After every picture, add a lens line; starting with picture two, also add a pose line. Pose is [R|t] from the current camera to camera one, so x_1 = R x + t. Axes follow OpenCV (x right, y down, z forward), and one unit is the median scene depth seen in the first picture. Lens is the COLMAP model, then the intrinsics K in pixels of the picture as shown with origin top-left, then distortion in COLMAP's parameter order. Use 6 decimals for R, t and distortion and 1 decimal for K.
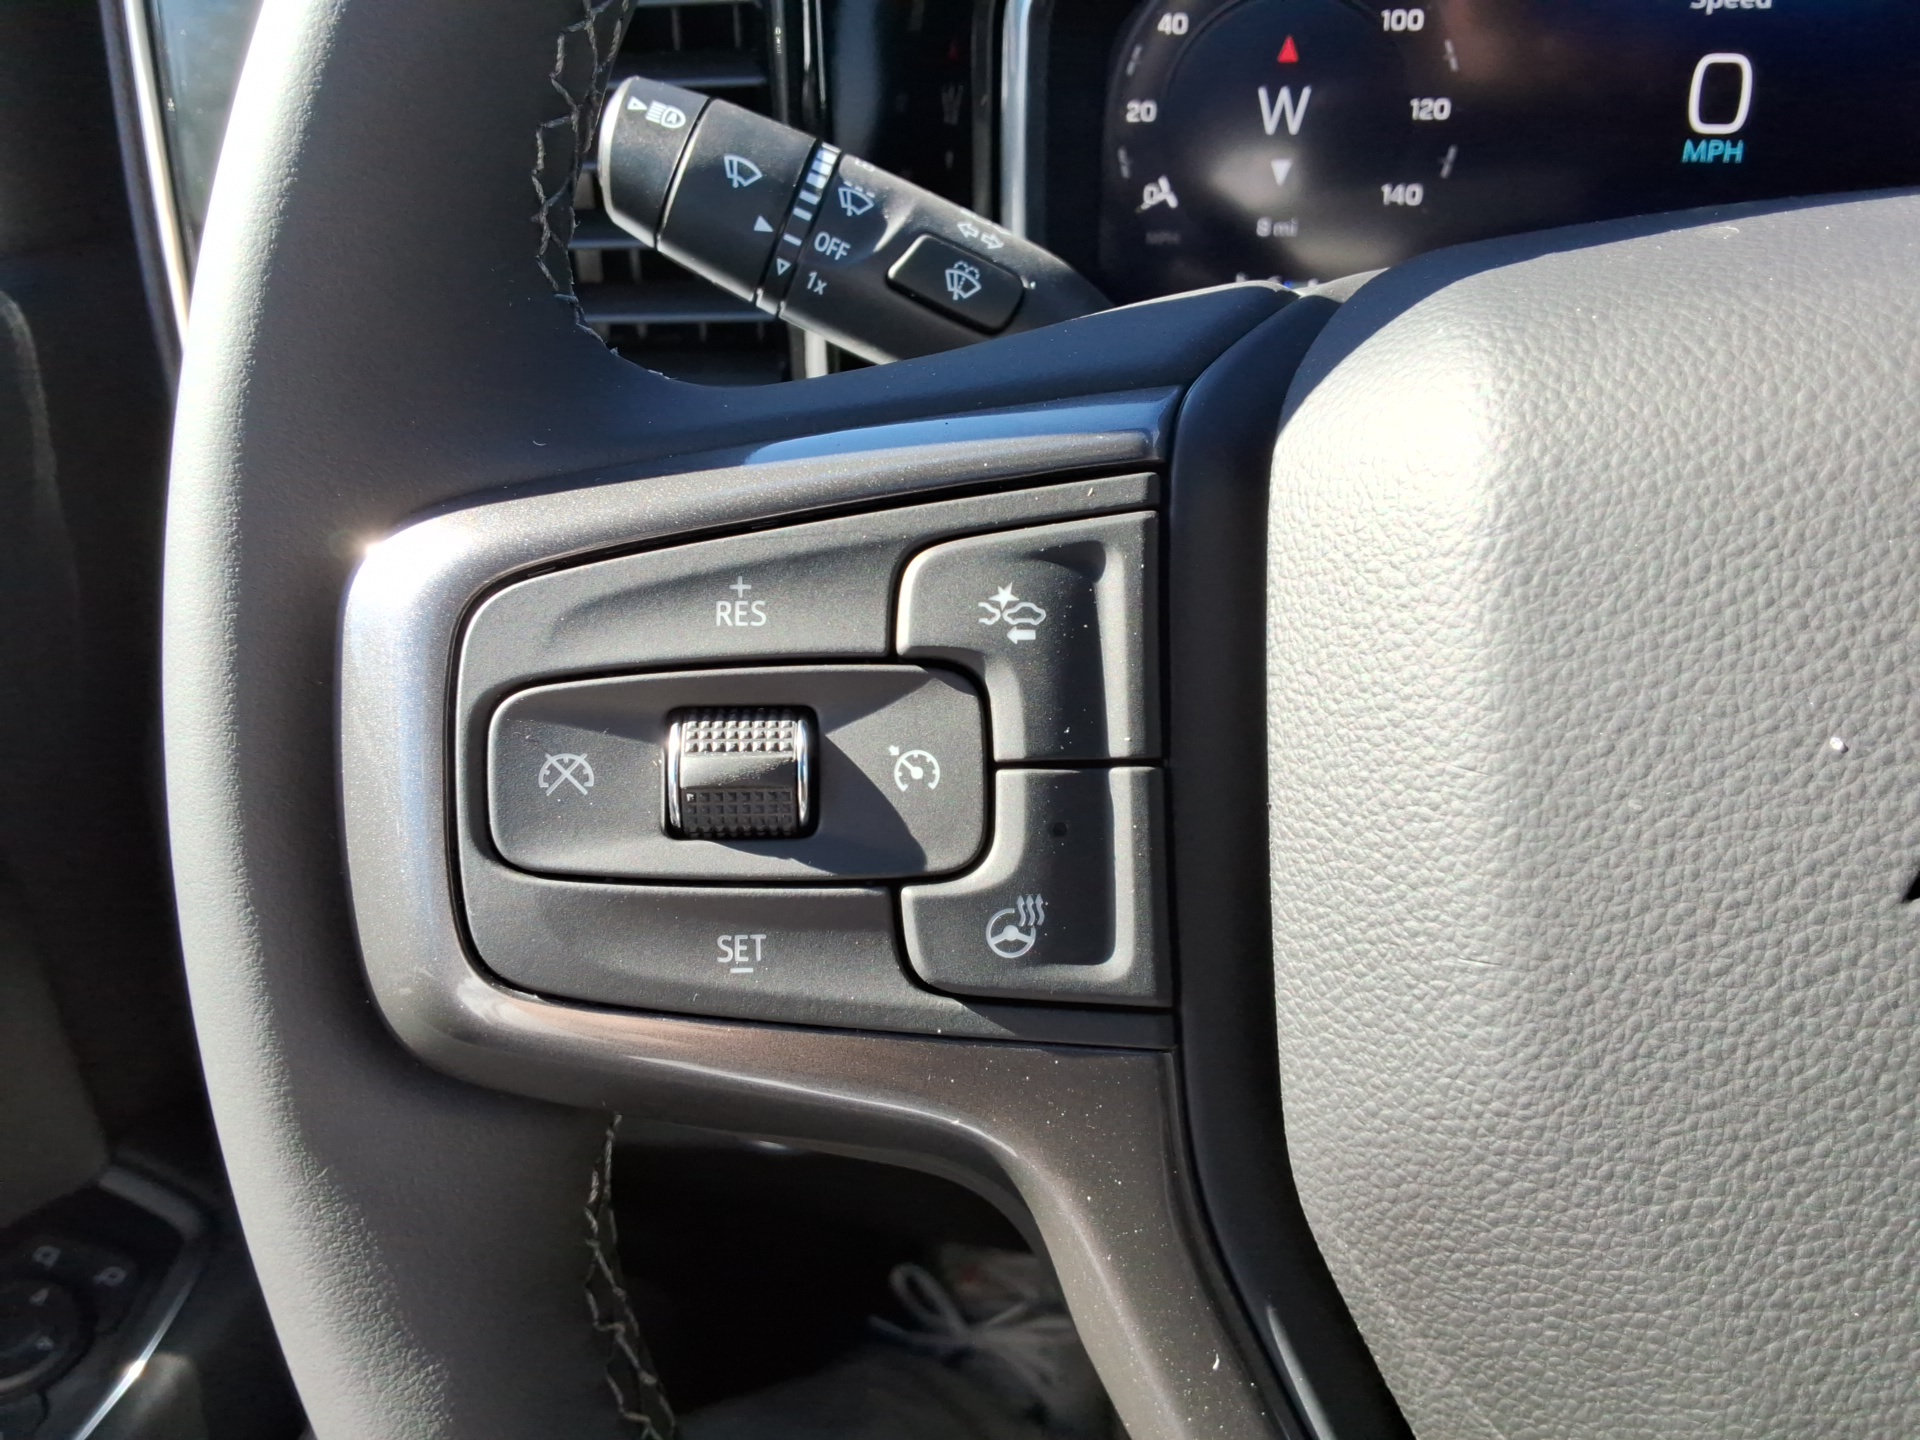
lens RADIAL K [[1549.2, 0, 978.6], [0, 1549.2, 719.3], [0, 0, 1]] dist [0.118709, -0.183971]
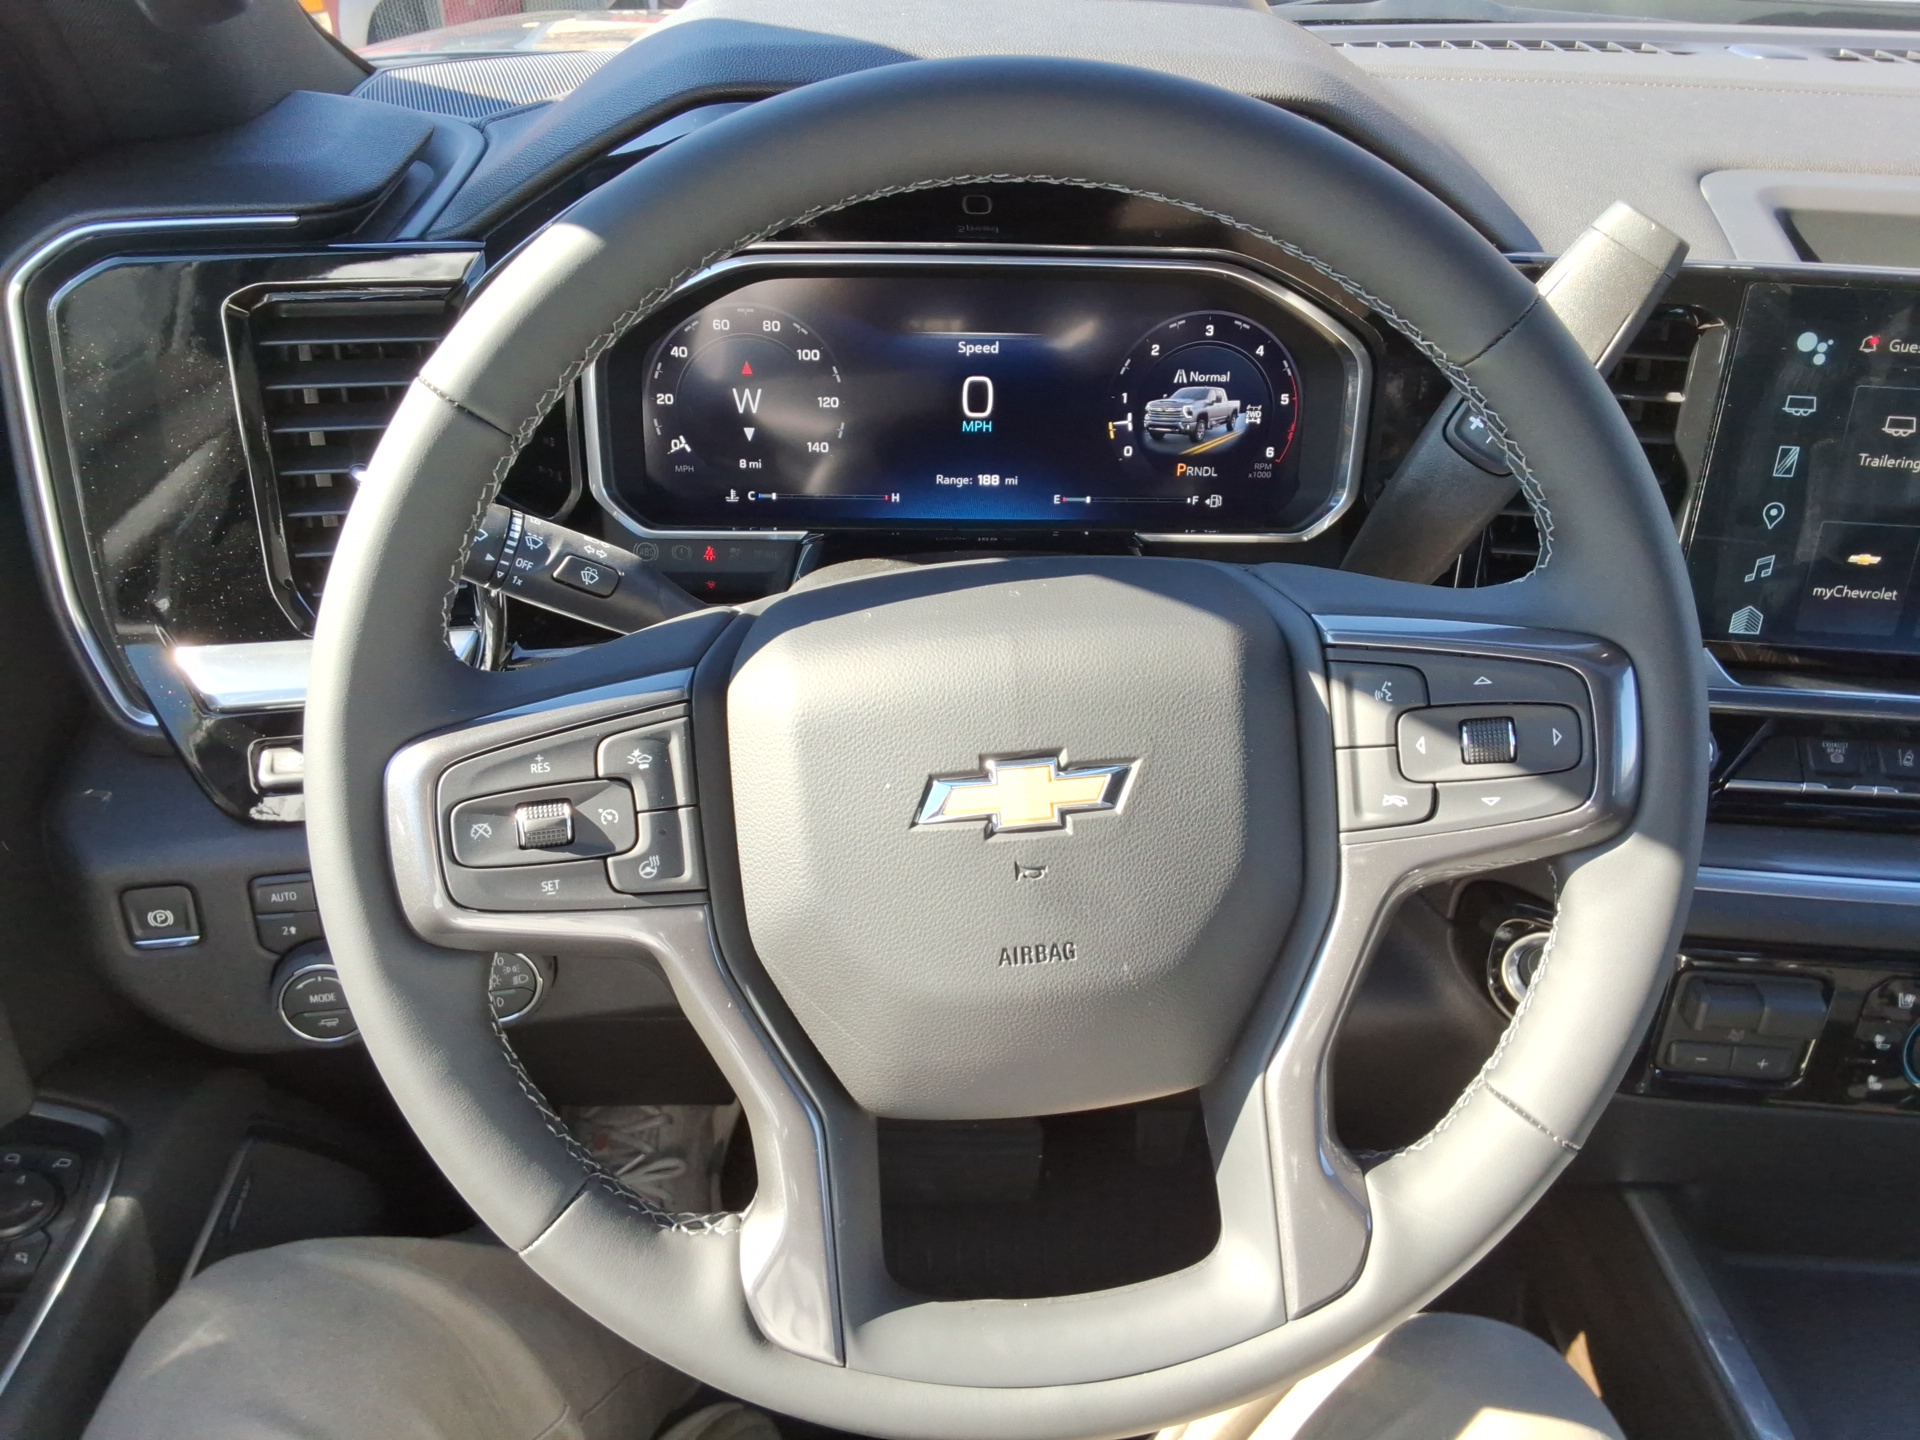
lens RADIAL K [[1549.2, 0, 993.0], [0, 1549.2, 689.1], [0, 0, 1]] dist [0.118709, -0.183971]
pose [[0.956617, -0.077907, 0.280738, -0.147869], [0.075723, 0.996955, 0.018637, -0.195571], [-0.281335, 0.003430, 0.959603, -1.893663]]
